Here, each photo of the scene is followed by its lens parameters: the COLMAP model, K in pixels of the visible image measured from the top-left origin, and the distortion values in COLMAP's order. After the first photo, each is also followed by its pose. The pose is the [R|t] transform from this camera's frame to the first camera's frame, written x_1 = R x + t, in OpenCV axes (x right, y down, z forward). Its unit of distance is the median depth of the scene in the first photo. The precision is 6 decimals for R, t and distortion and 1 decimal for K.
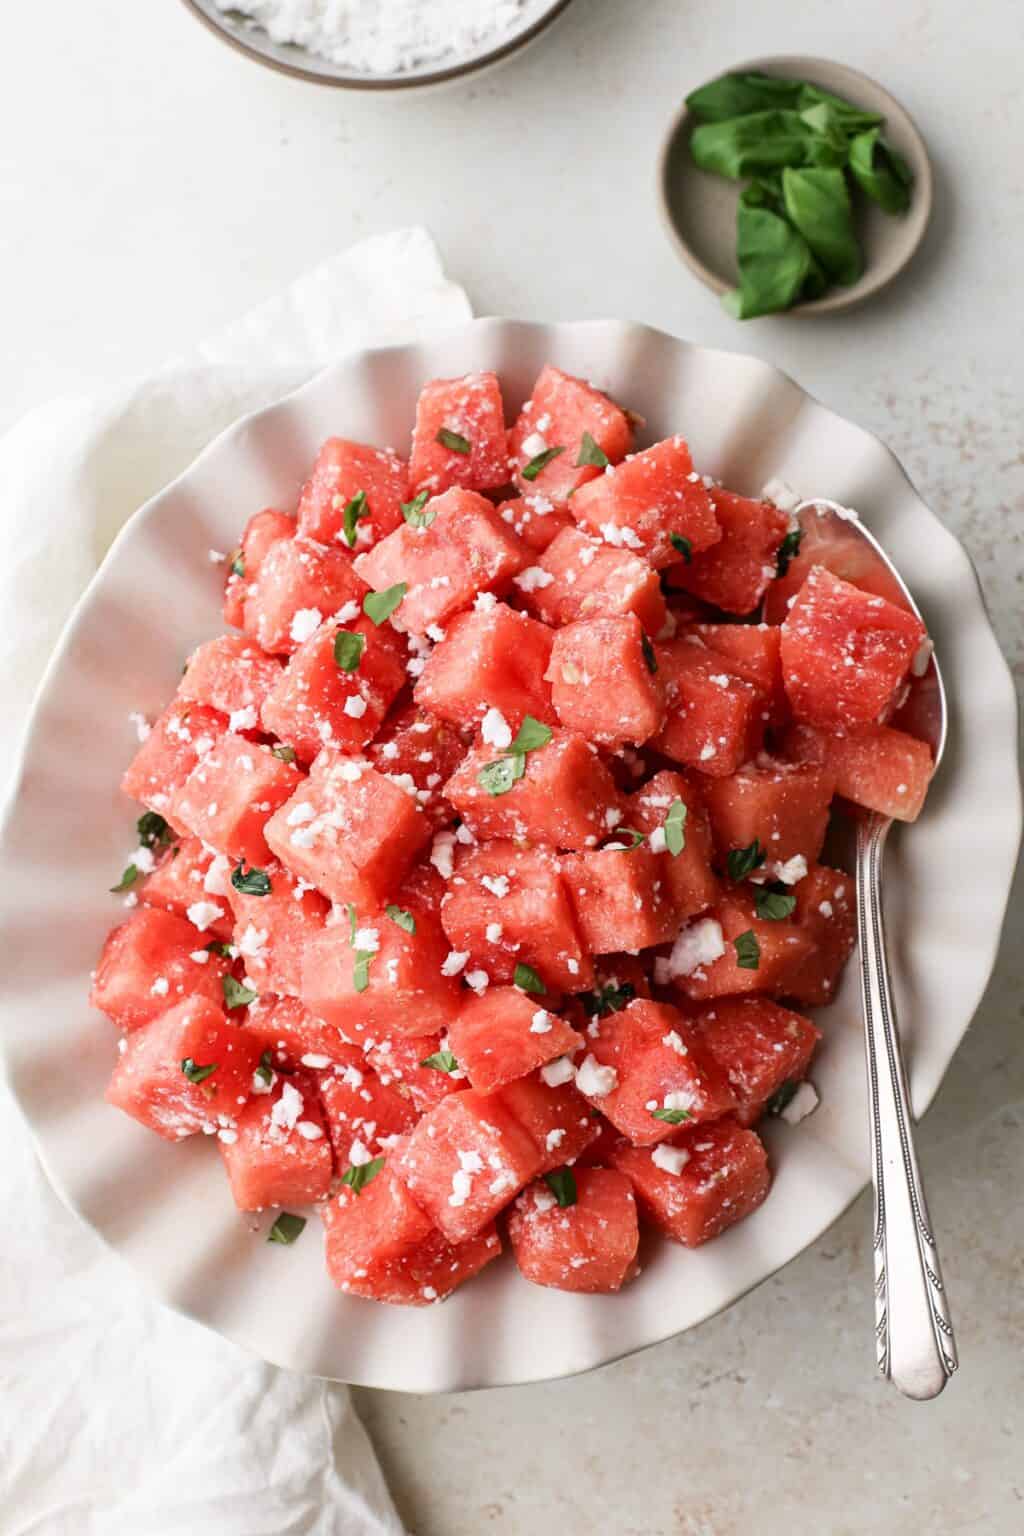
lens RADIAL K [[2334.4, 0, 512.0], [0, 2334.4, 768.0], [0, 0, 1]] dist [-0.165721, 0.001349]
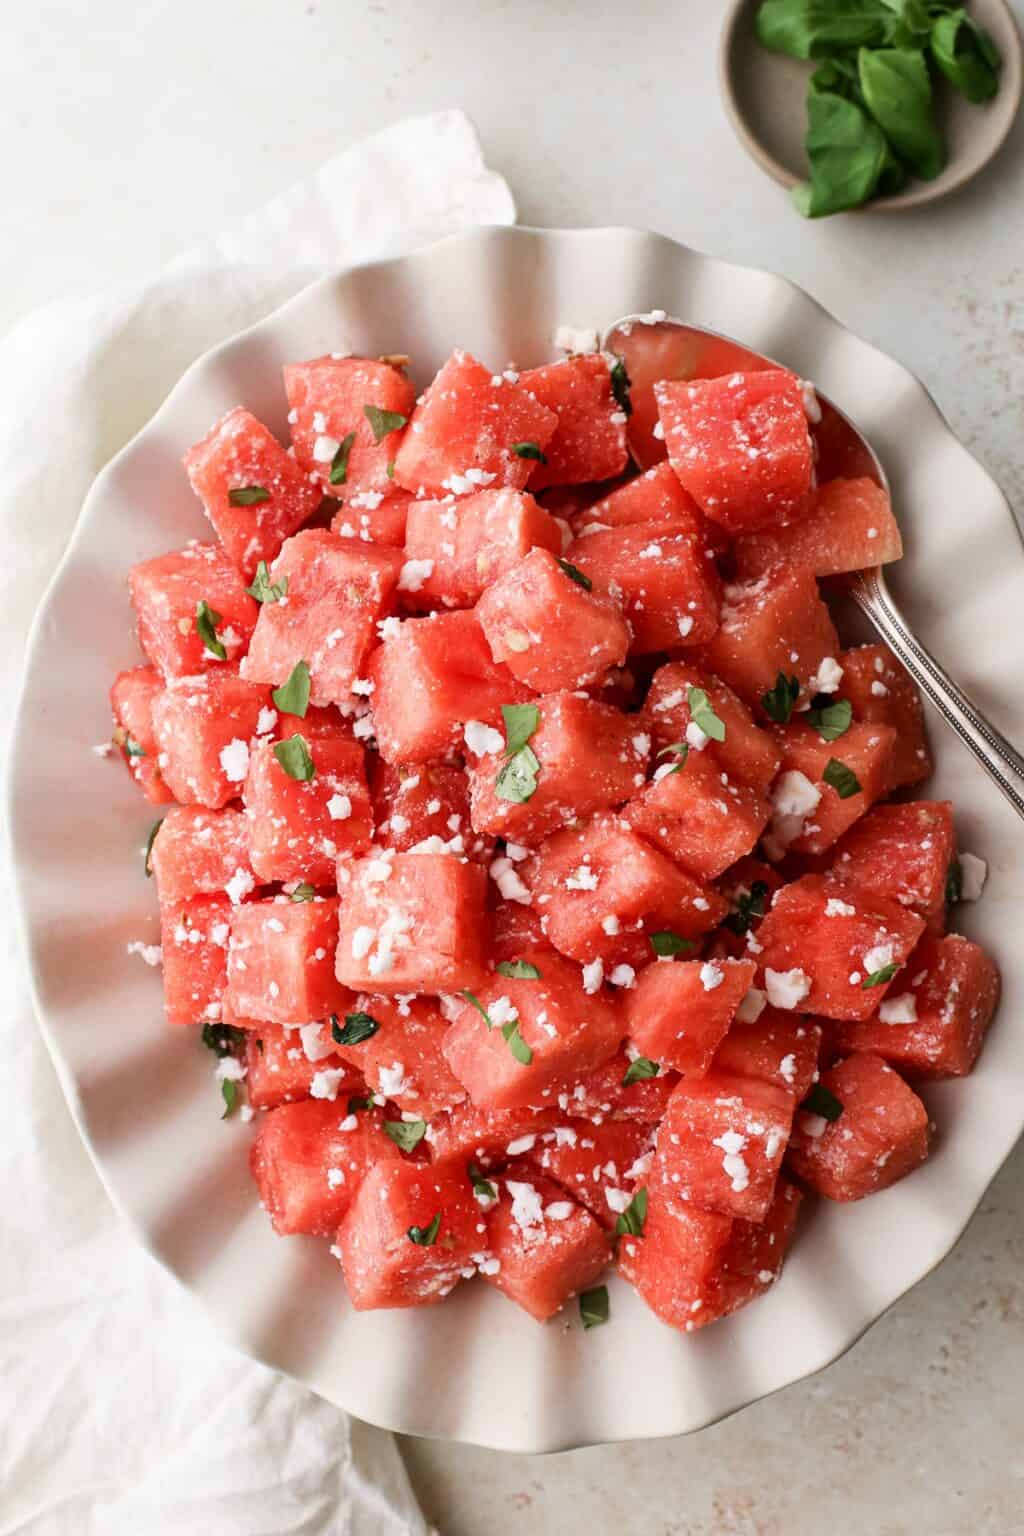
lens RADIAL K [[2334.4, 0, 512.0], [0, 2334.4, 768.0], [0, 0, 1]] dist [-0.165721, 0.001349]
pose [[0.819568, -0.571863, 0.035787, -0.035338], [0.568078, 0.819121, 0.079542, -0.070721], [-0.074801, -0.044861, 0.996189, 0.095590]]
